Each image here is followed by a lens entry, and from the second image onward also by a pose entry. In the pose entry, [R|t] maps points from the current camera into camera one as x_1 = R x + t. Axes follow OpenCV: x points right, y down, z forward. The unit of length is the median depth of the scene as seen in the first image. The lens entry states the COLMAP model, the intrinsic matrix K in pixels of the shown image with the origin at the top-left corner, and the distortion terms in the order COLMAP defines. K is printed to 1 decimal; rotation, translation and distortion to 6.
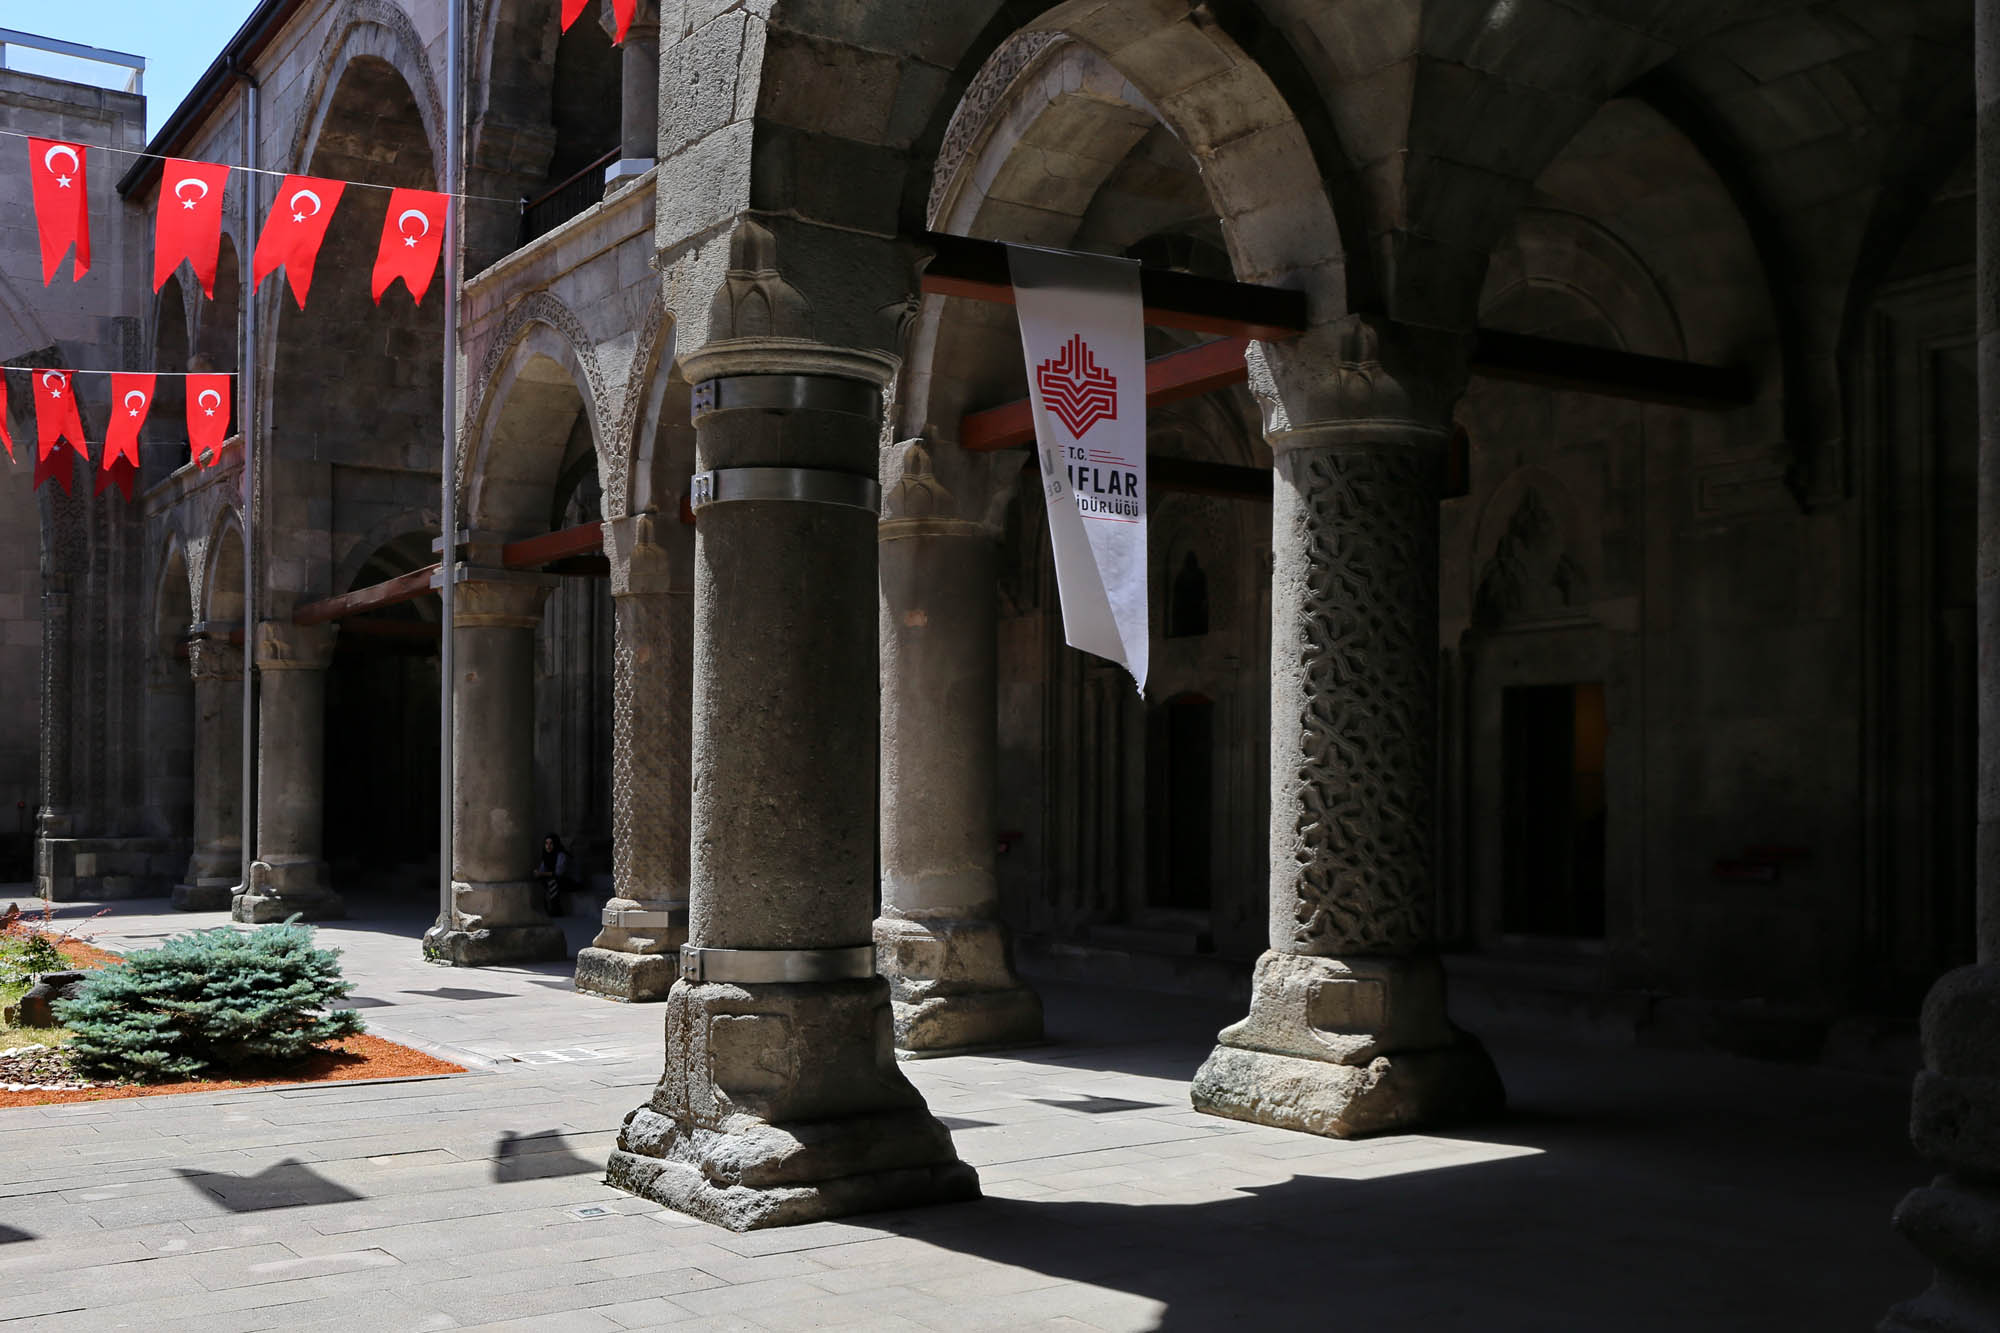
lens RADIAL K [[2029.6, 0, 1008.1], [0, 2029.6, 718.7], [0, 0, 1]] dist [-0.053823, 0.126761]
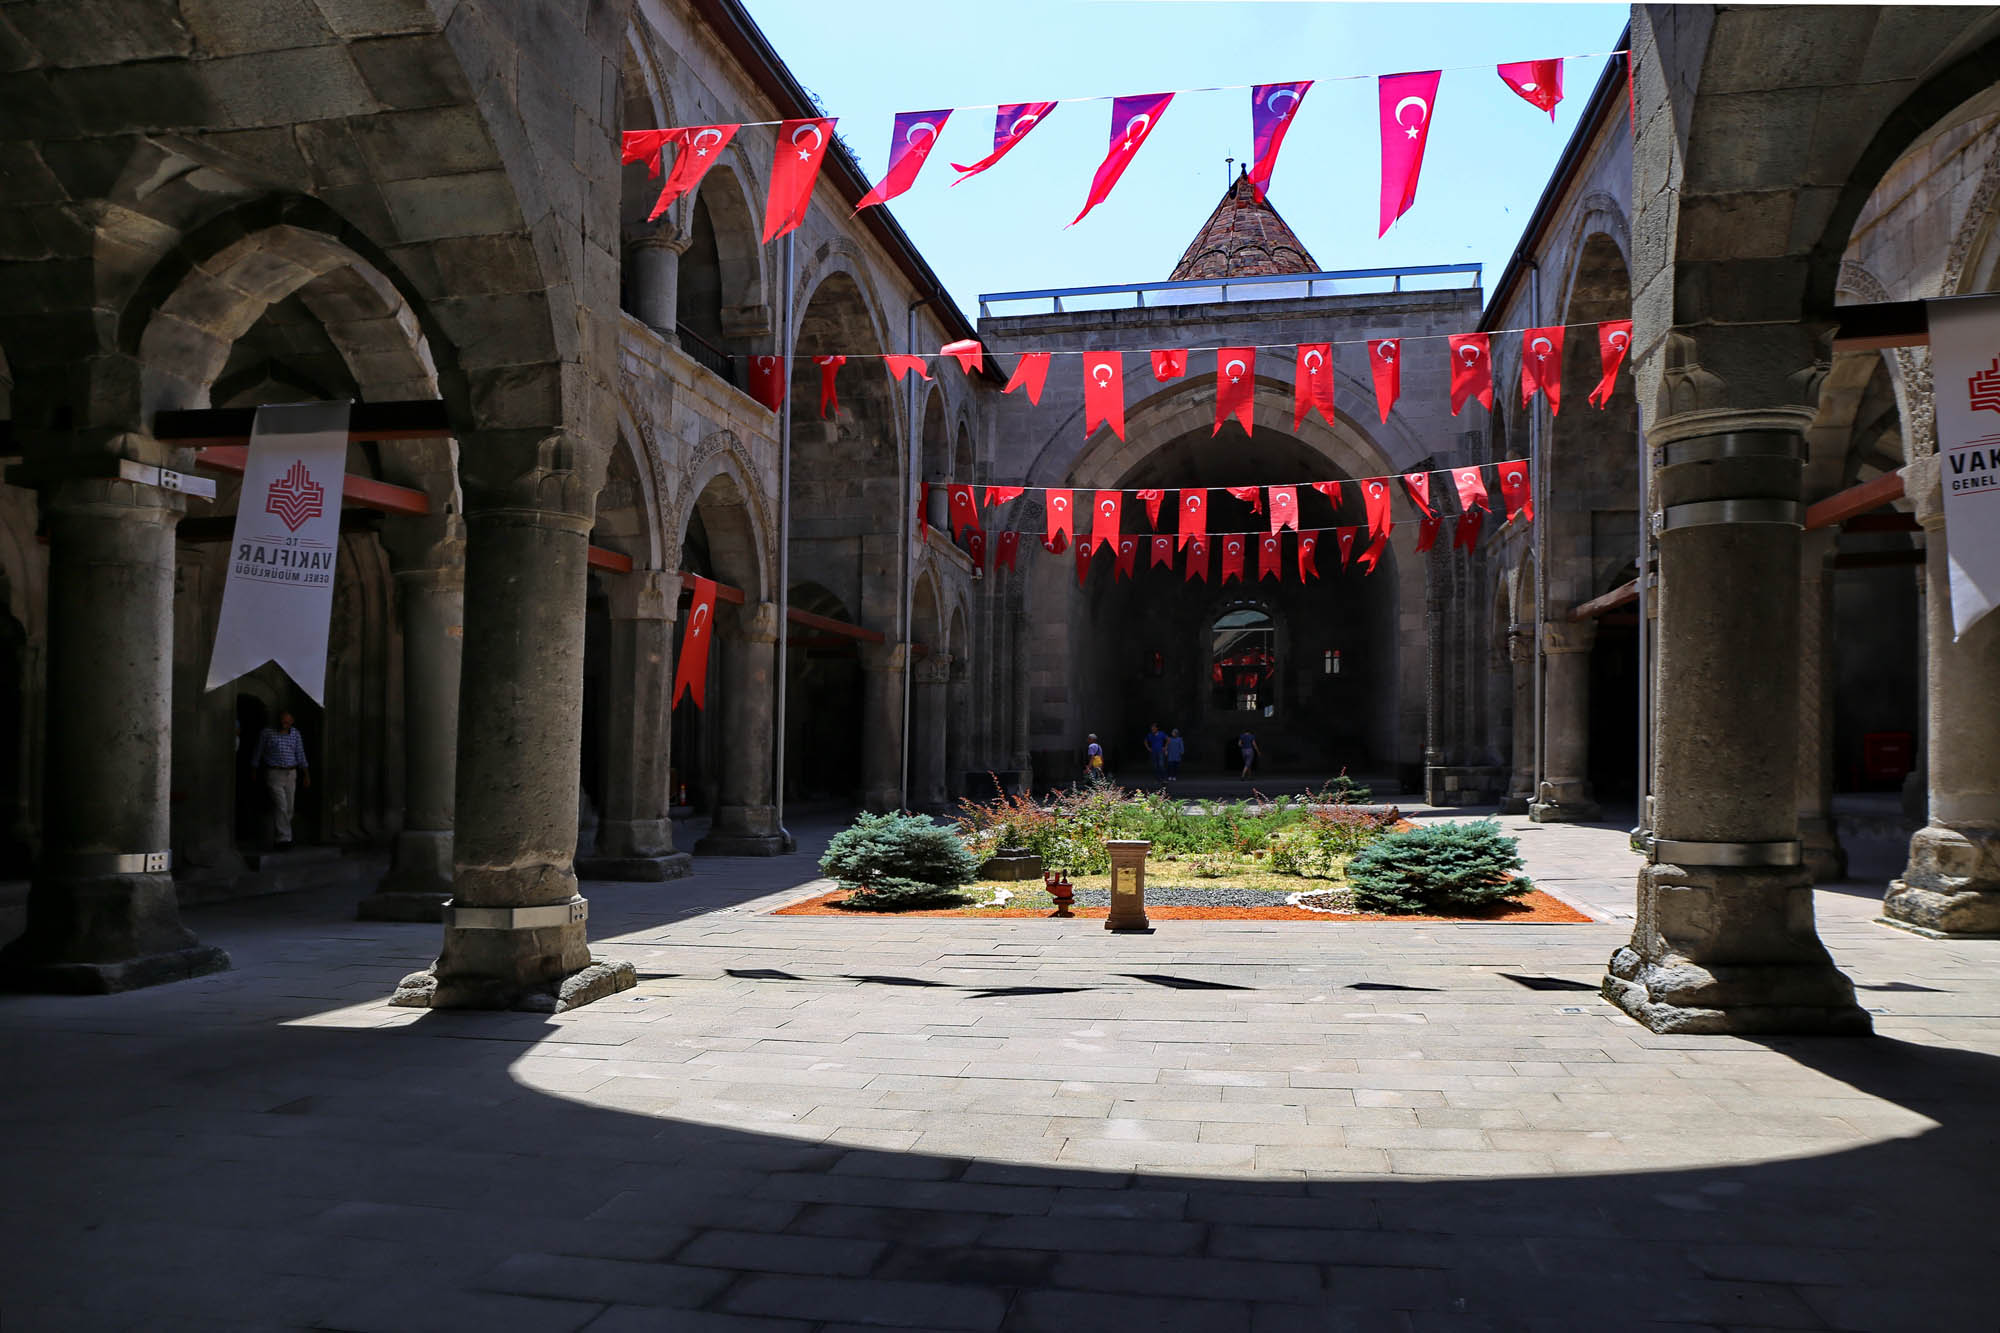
lens RADIAL K [[1390.7, 0, 1000.0], [0, 1390.7, 666.5], [0, 0, 1]] dist [-0.105210, 0.080345]
pose [[0.703717, -0.047172, -0.708912, 0.134857], [0.036898, 0.998873, -0.029838, 0.000748], [0.709521, -0.005160, 0.704665, -0.013002]]
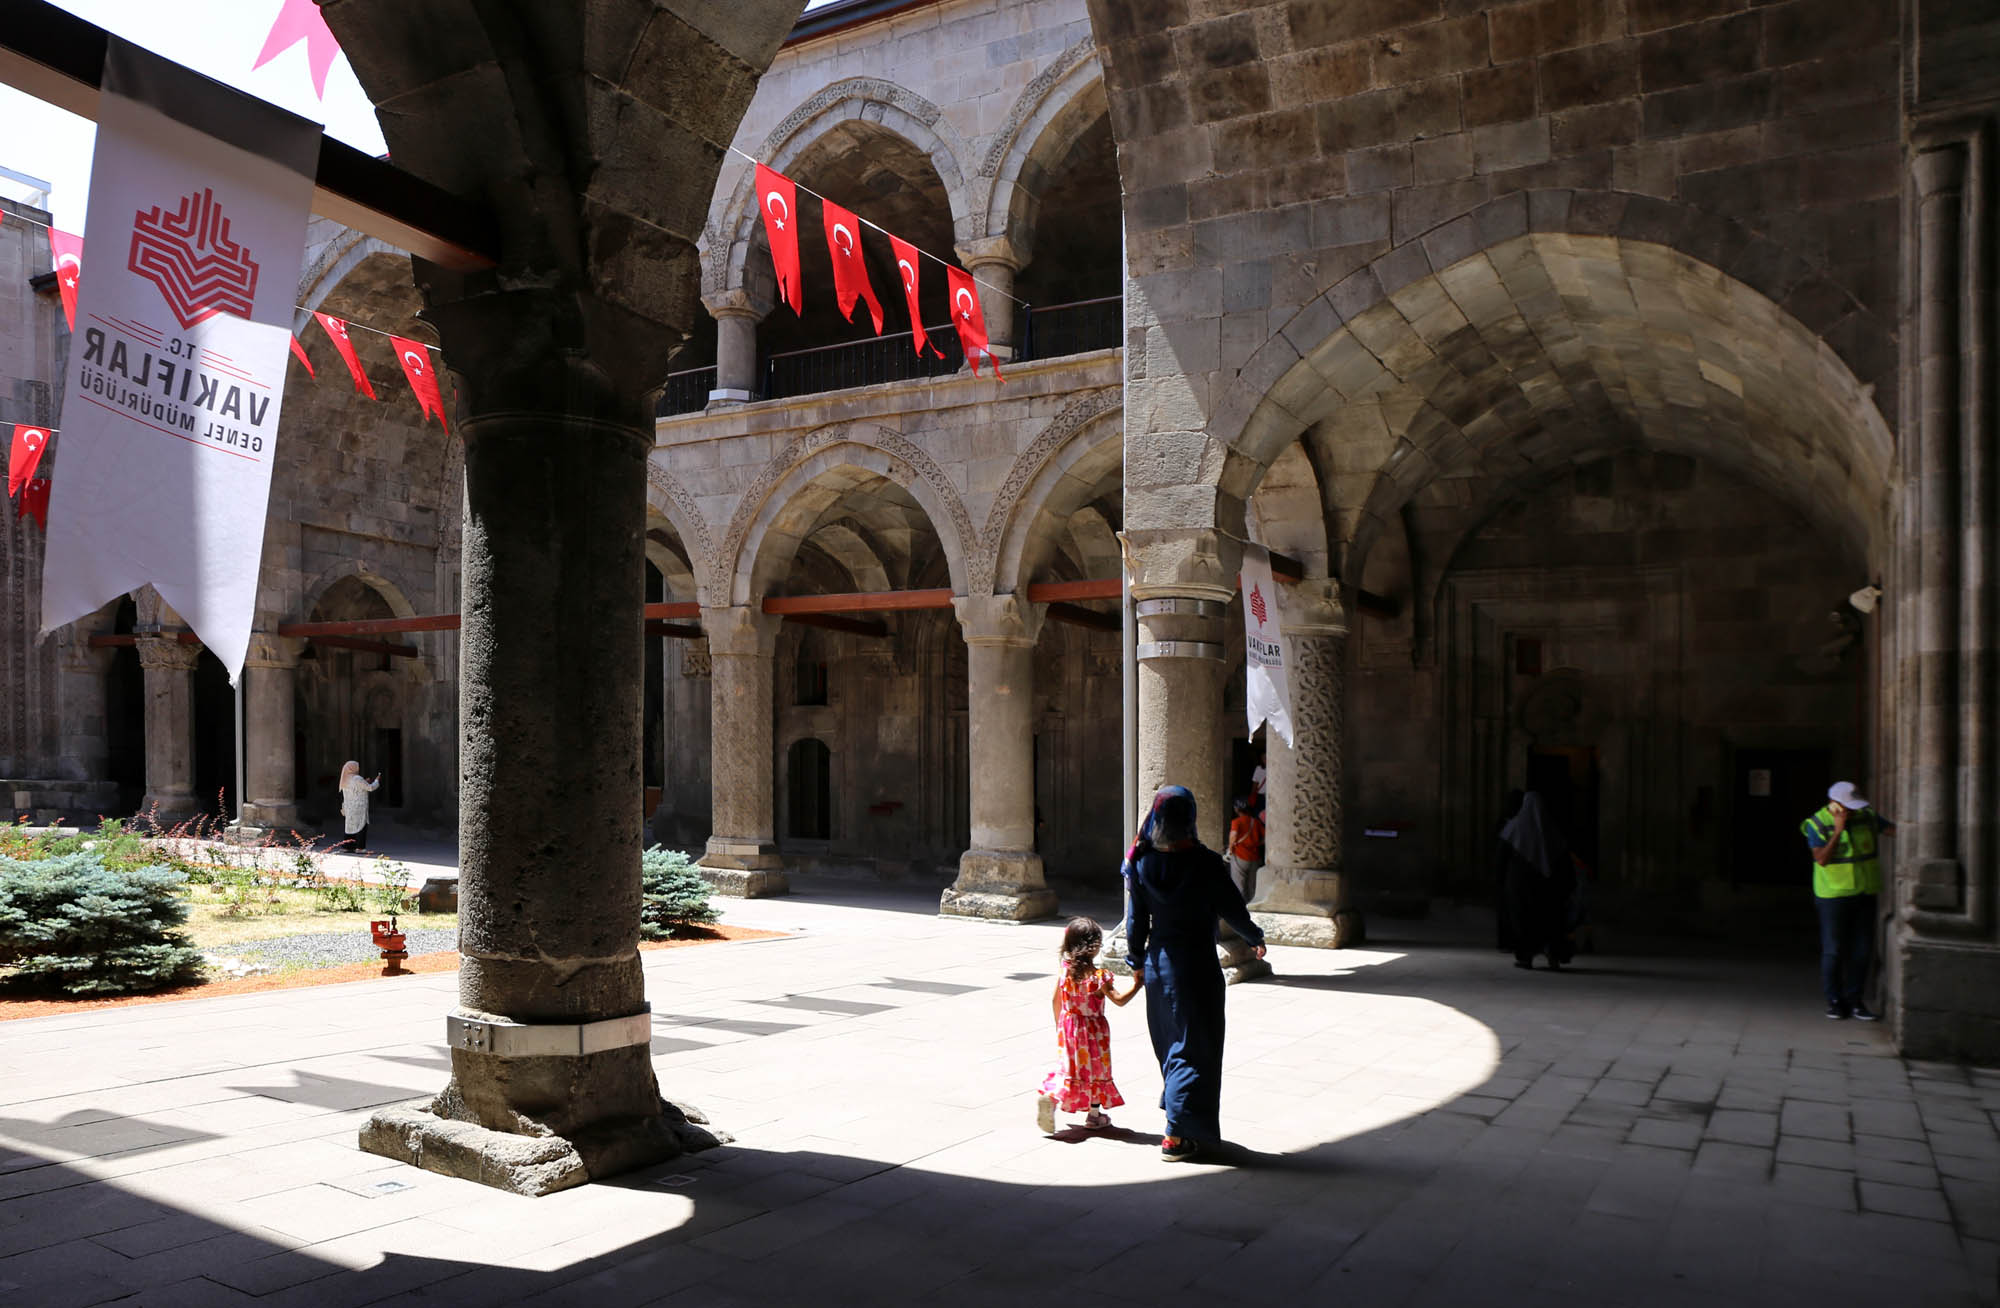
lens RADIAL K [[1437.7, 0, 994.3], [0, 1437.7, 717.6], [0, 0, 1]] dist [-0.120107, 0.099751]
pose [[0.909153, 0.050103, 0.413437, -0.605330], [-0.050749, 0.998667, -0.009428, -0.011662], [-0.413358, -0.012410, 0.910484, -0.198633]]
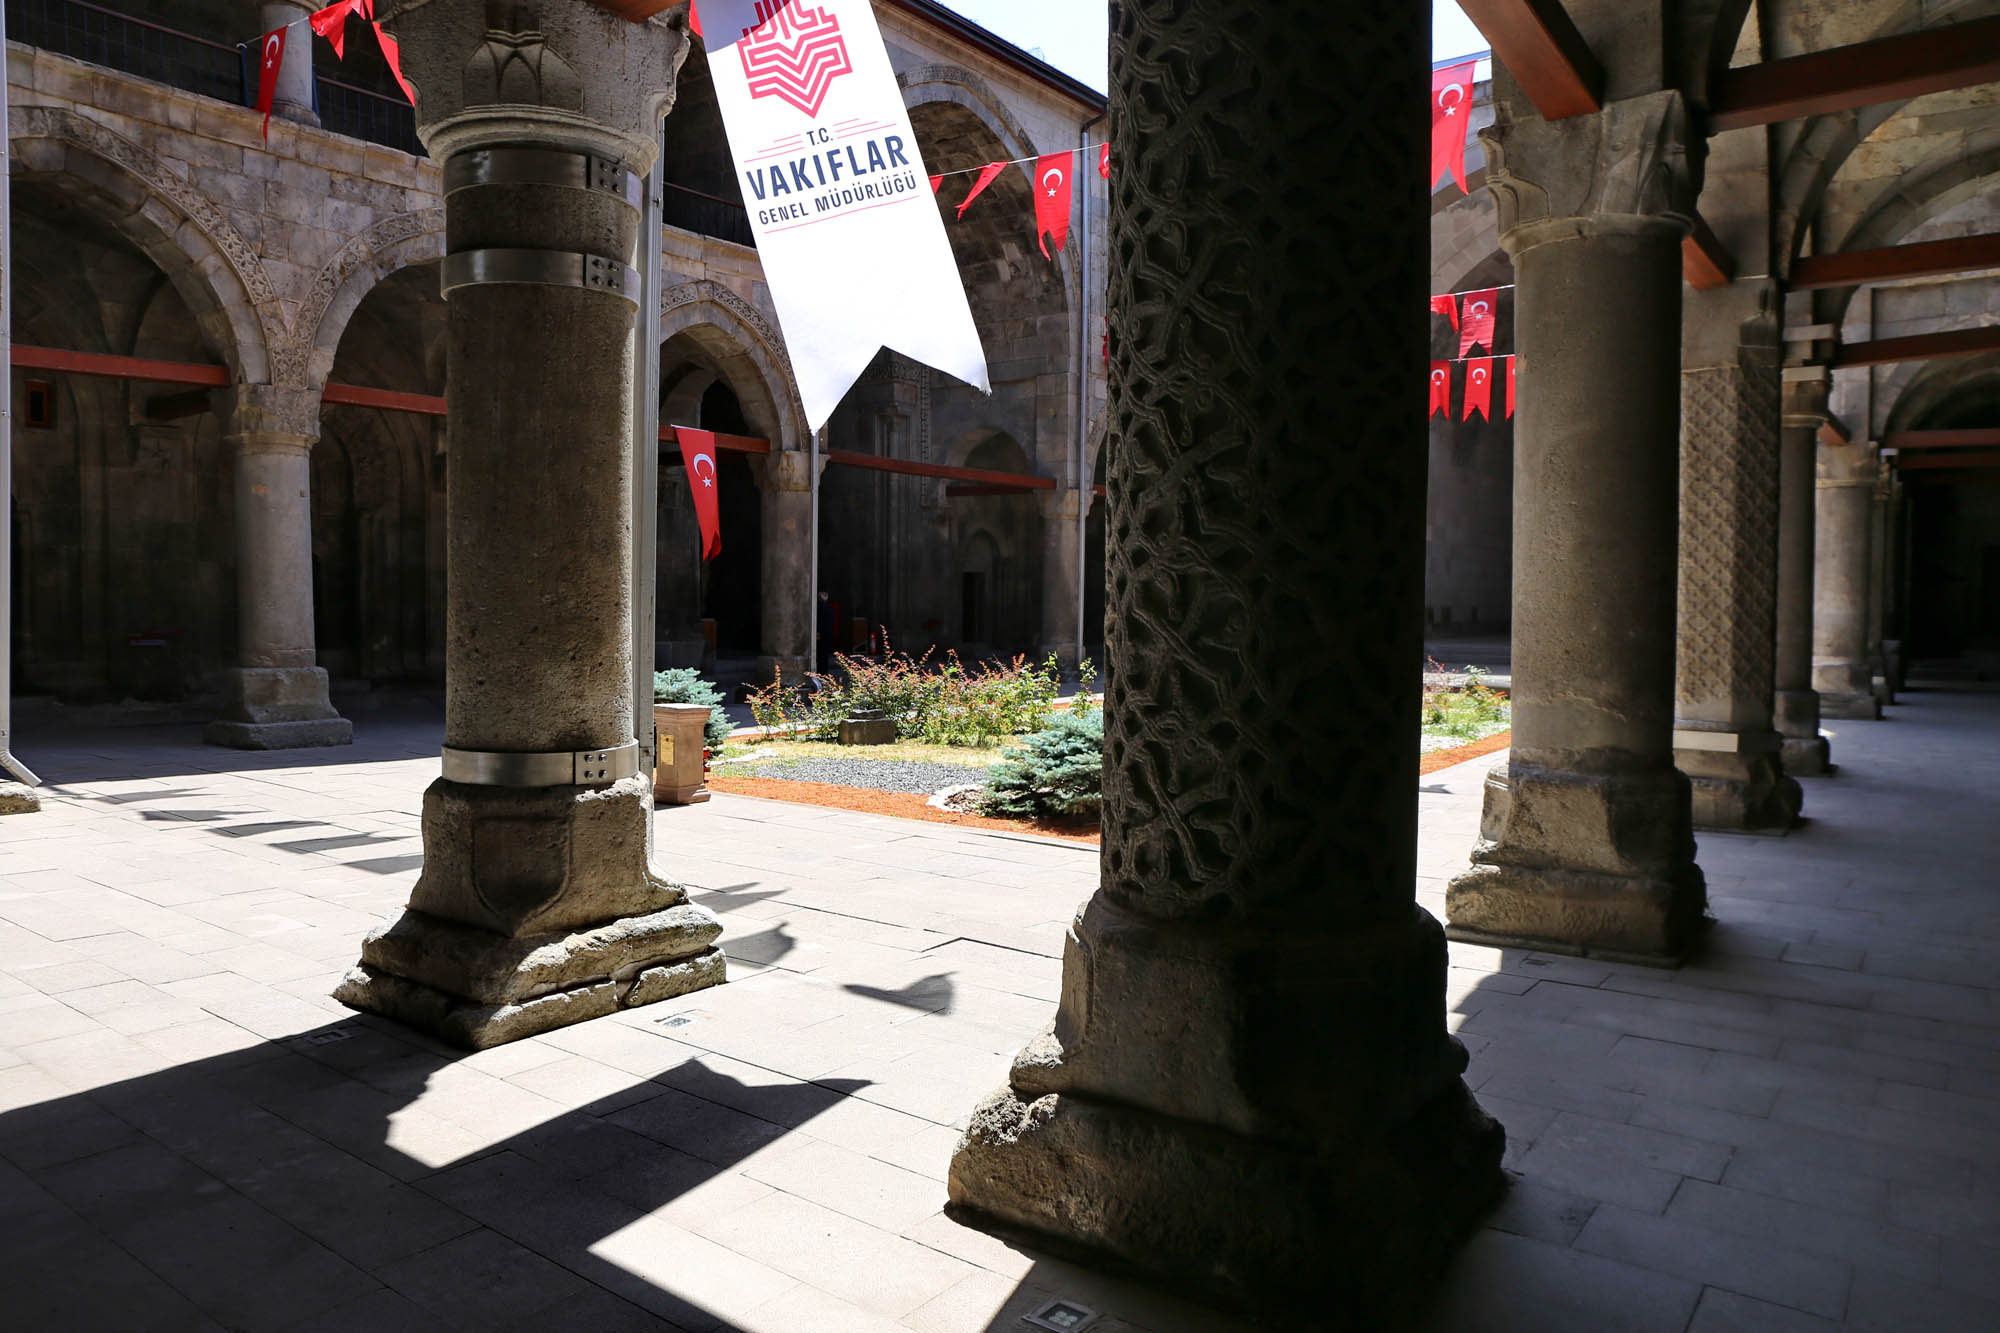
lens RADIAL K [[1375.9, 0, 929.3], [0, 1375.9, 617.2], [0, 0, 1]] dist [-0.101117, 0.086764]
pose [[0.295637, 0.015746, -0.955171, 0.374447], [0.030092, 0.999214, 0.025785, 0.024263], [0.954826, -0.036366, 0.294931, 0.631570]]
